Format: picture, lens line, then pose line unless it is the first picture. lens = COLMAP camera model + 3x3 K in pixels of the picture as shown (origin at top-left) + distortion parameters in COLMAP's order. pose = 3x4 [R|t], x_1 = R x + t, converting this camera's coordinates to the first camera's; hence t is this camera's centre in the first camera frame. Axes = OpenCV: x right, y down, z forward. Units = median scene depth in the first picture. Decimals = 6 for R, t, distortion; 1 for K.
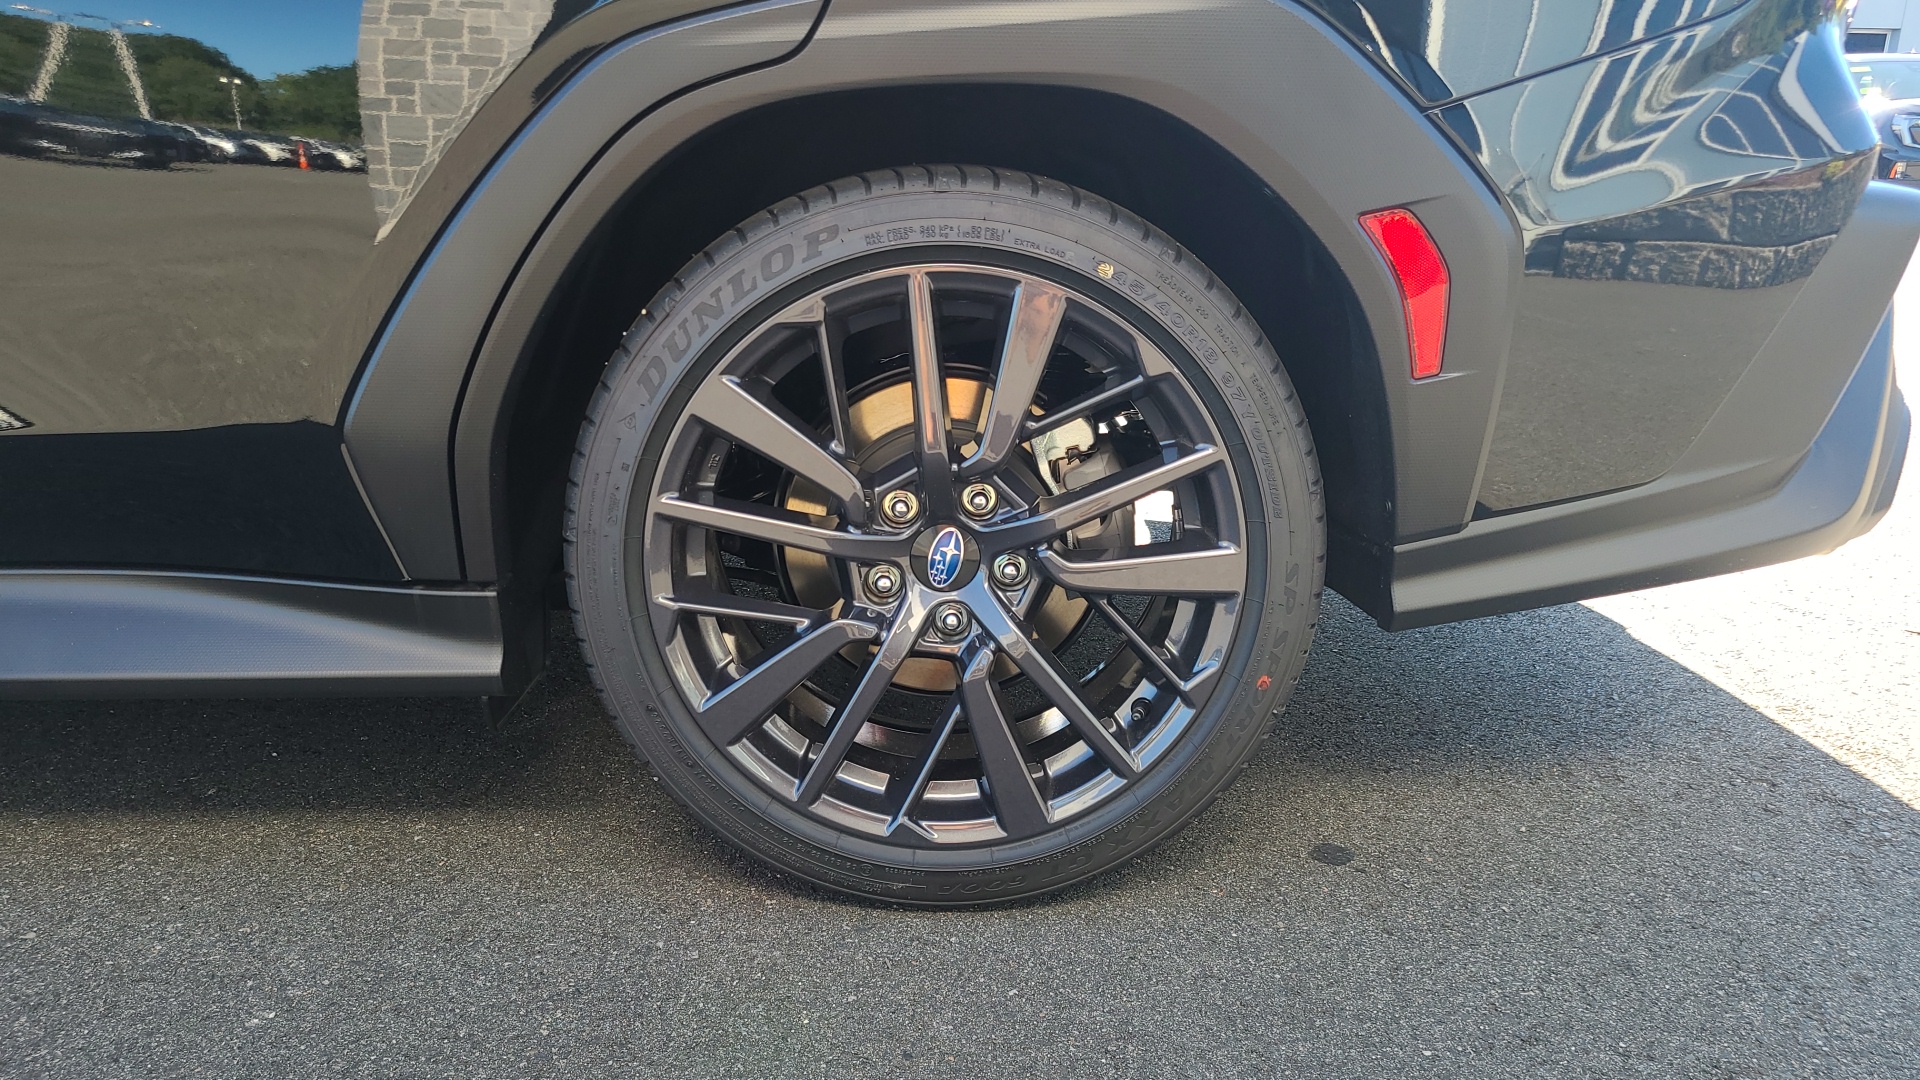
lens RADIAL K [[1453.2, 0, 955.9], [0, 1453.2, 529.9], [0, 0, 1]] dist [0.036326, -0.019868]
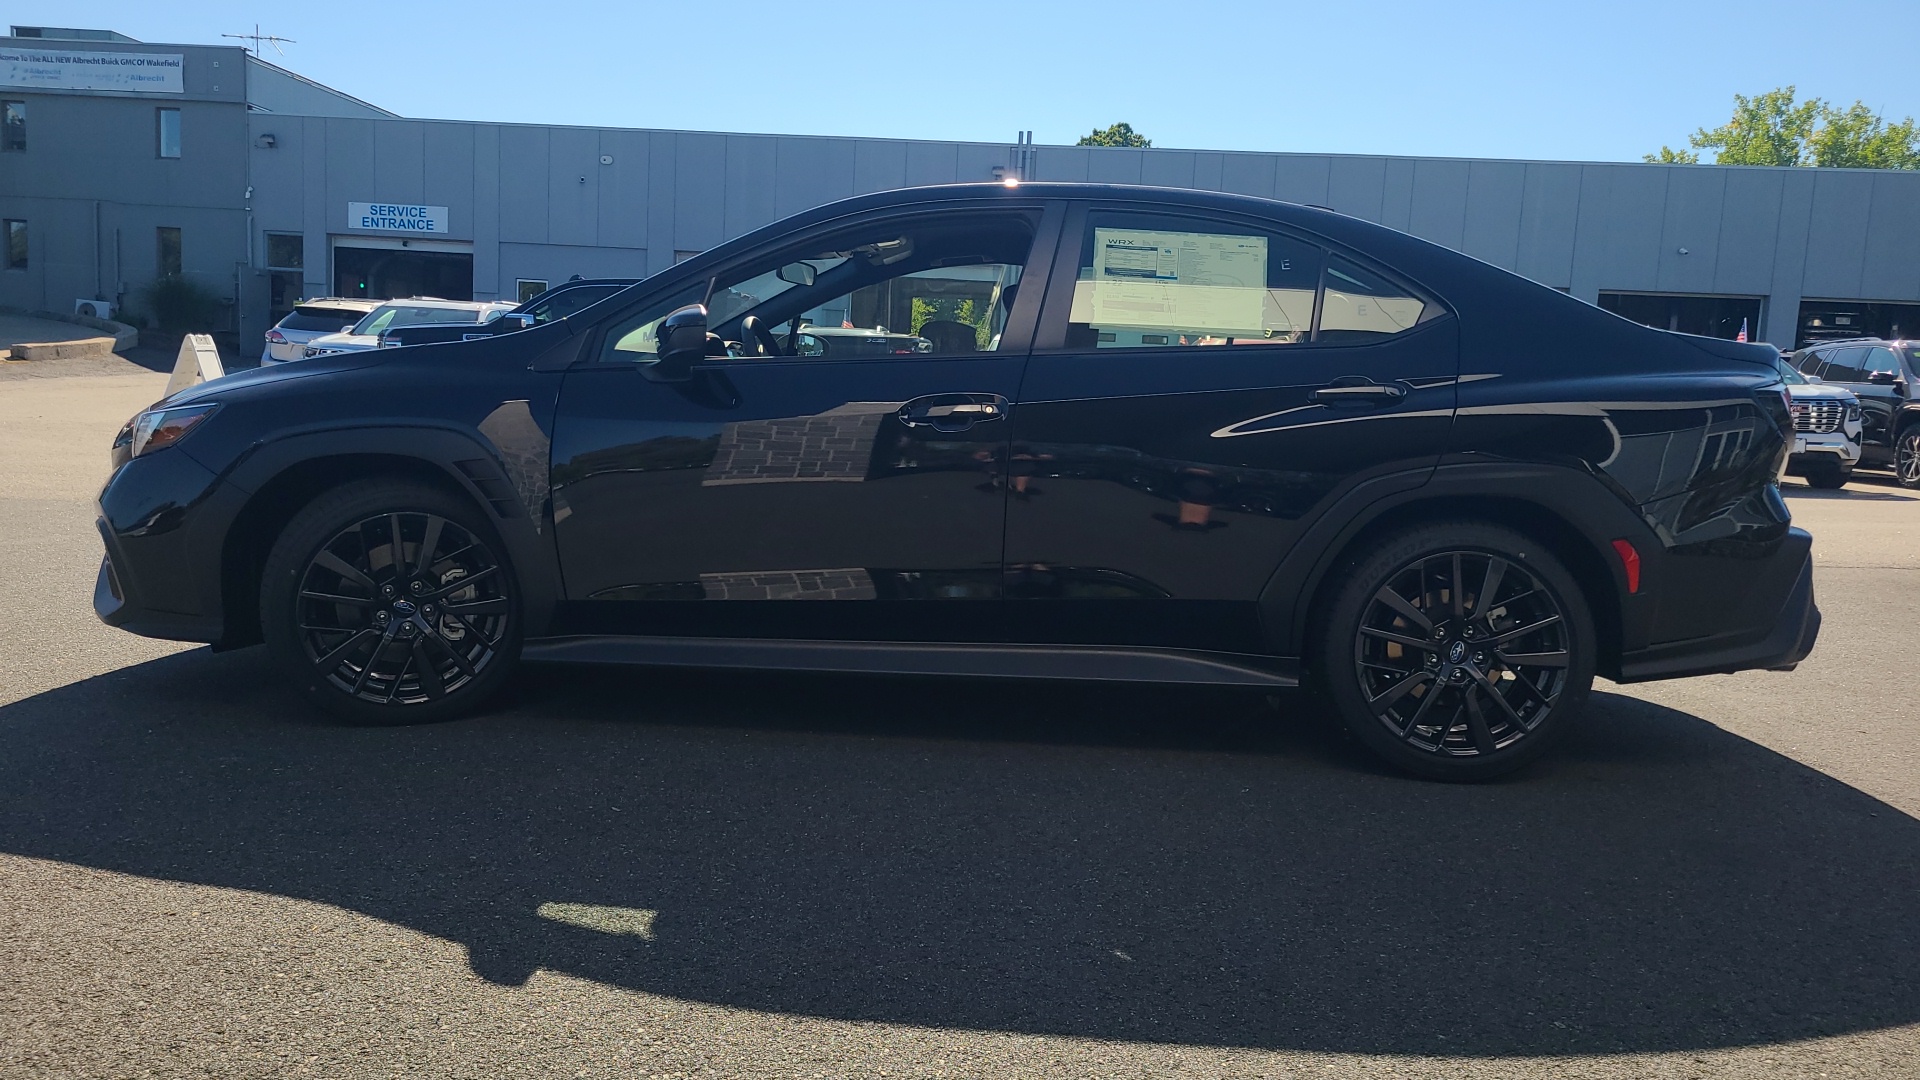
lens RADIAL K [[1453.2, 0, 974.7], [0, 1453.2, 547.3], [0, 0, 1]] dist [0.036326, -0.019868]
pose [[0.991113, 0.024265, -0.130788, -0.592241], [-0.045367, 0.985932, -0.160875, 0.328322], [0.125044, 0.165379, 0.978271, -2.006412]]
